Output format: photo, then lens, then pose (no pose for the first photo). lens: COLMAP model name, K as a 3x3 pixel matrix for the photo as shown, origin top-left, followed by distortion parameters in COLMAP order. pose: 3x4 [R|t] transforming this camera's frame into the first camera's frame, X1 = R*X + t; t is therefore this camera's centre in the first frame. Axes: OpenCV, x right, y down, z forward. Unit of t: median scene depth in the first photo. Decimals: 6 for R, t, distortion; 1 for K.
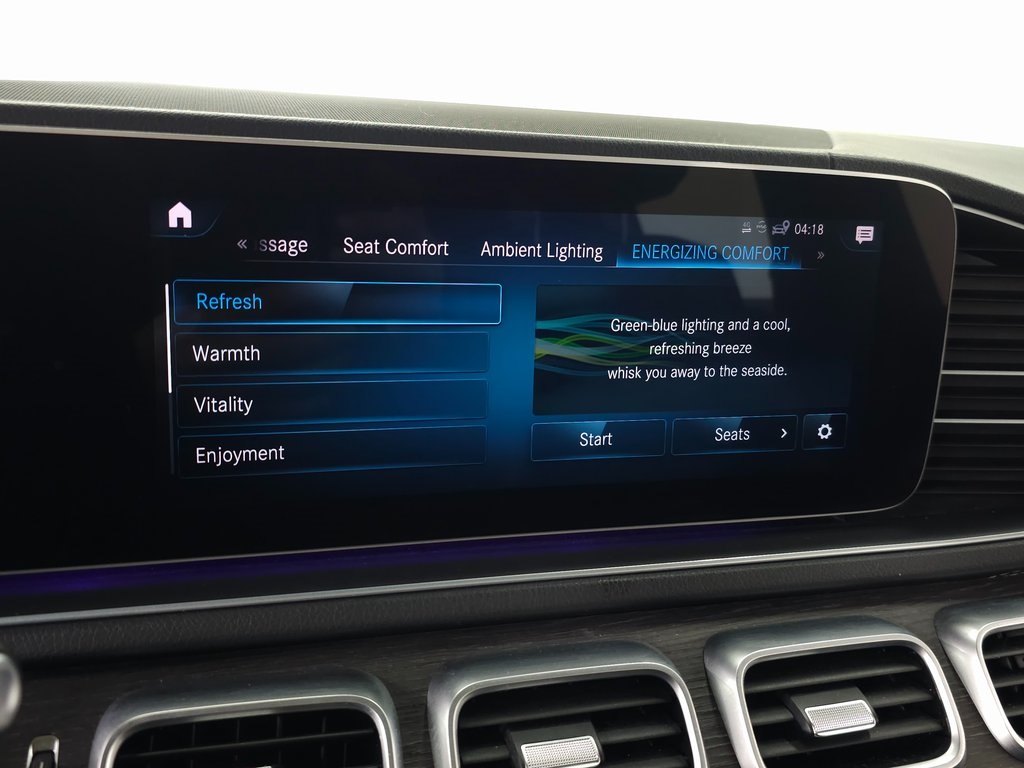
lens RADIAL K [[945.1, 0, 510.1], [0, 945.1, 388.9], [0, 0, 1]] dist [0.007042, -0.010452]
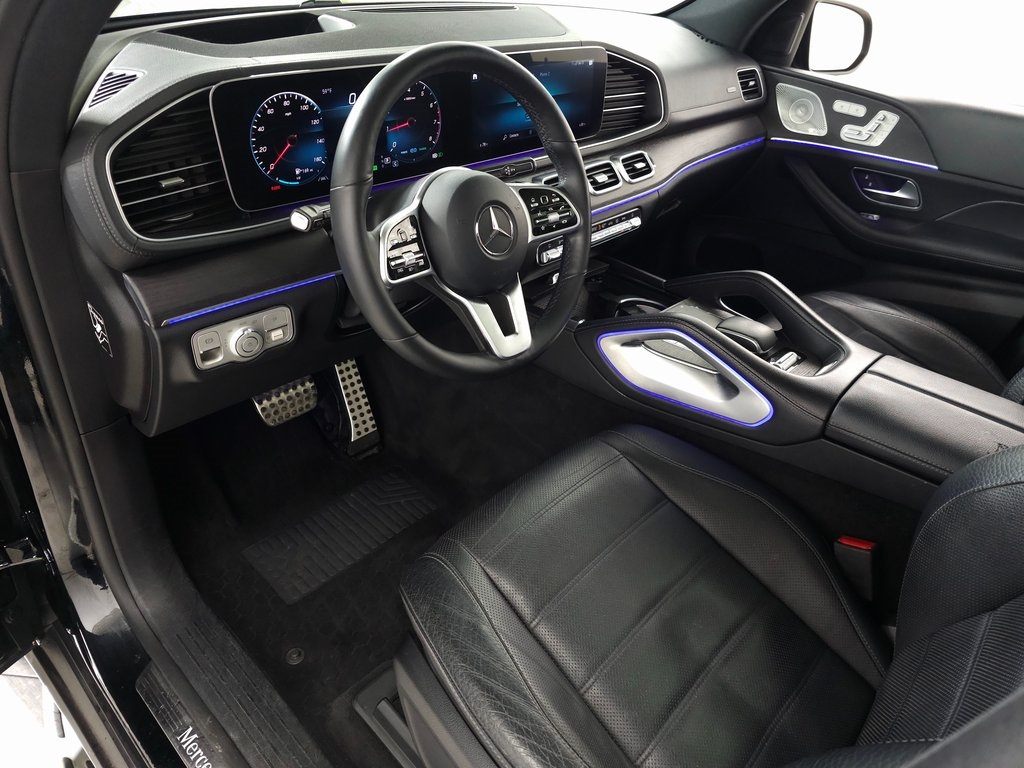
lens RADIAL K [[687.4, 0, 517.5], [0, 687.4, 377.9], [0, 0, 1]] dist [0.044703, -0.069490]
pose [[0.866253, -0.265367, 0.423303, -1.746671], [0.093516, 0.918425, 0.384384, -0.107497], [-0.490775, -0.293388, 0.820405, -1.927582]]
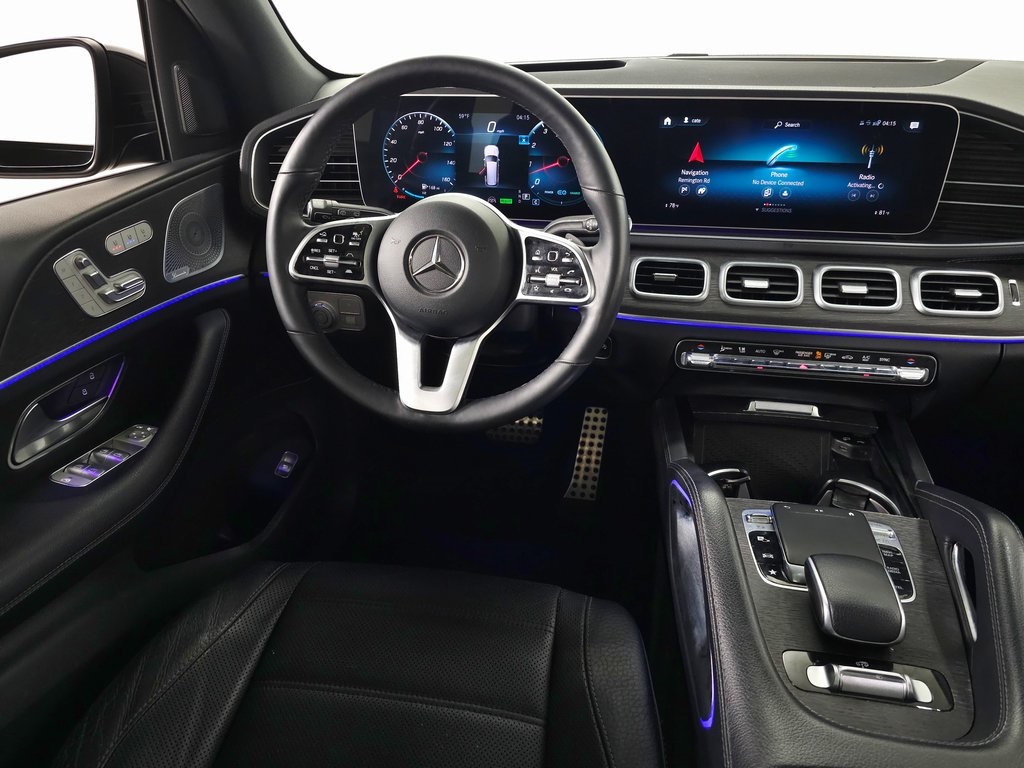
lens RADIAL K [[687.4, 0, 517.5], [0, 687.4, 377.9], [0, 0, 1]] dist [0.044703, -0.069490]
pose [[0.887166, 0.164394, -0.431173, 0.391281], [-0.059170, 0.967202, 0.247020, 0.127003], [0.457640, -0.193635, 0.867797, -1.552206]]
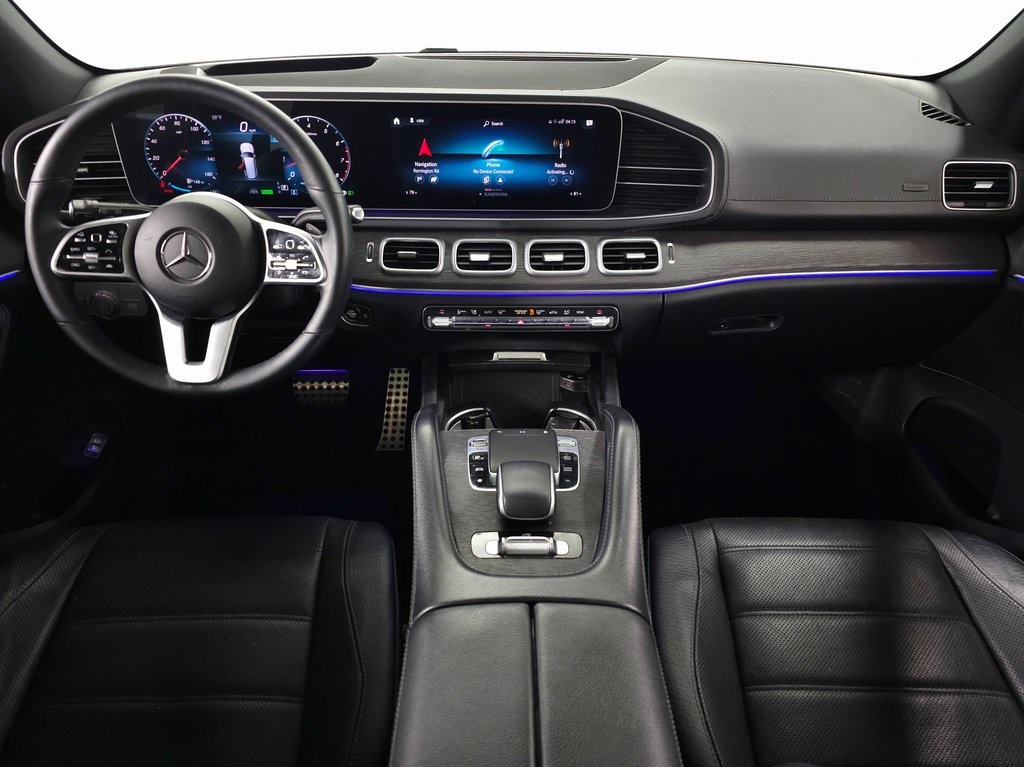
lens RADIAL K [[684.9, 0, 515.8], [0, 684.9, 385.4], [0, 0, 1]] dist [0.047179, -0.055668]
pose [[0.959829, 0.110929, -0.257726, 0.987401], [-0.029347, 0.953183, 0.300967, -0.004655], [0.279046, -0.281313, 0.918148, -1.820556]]
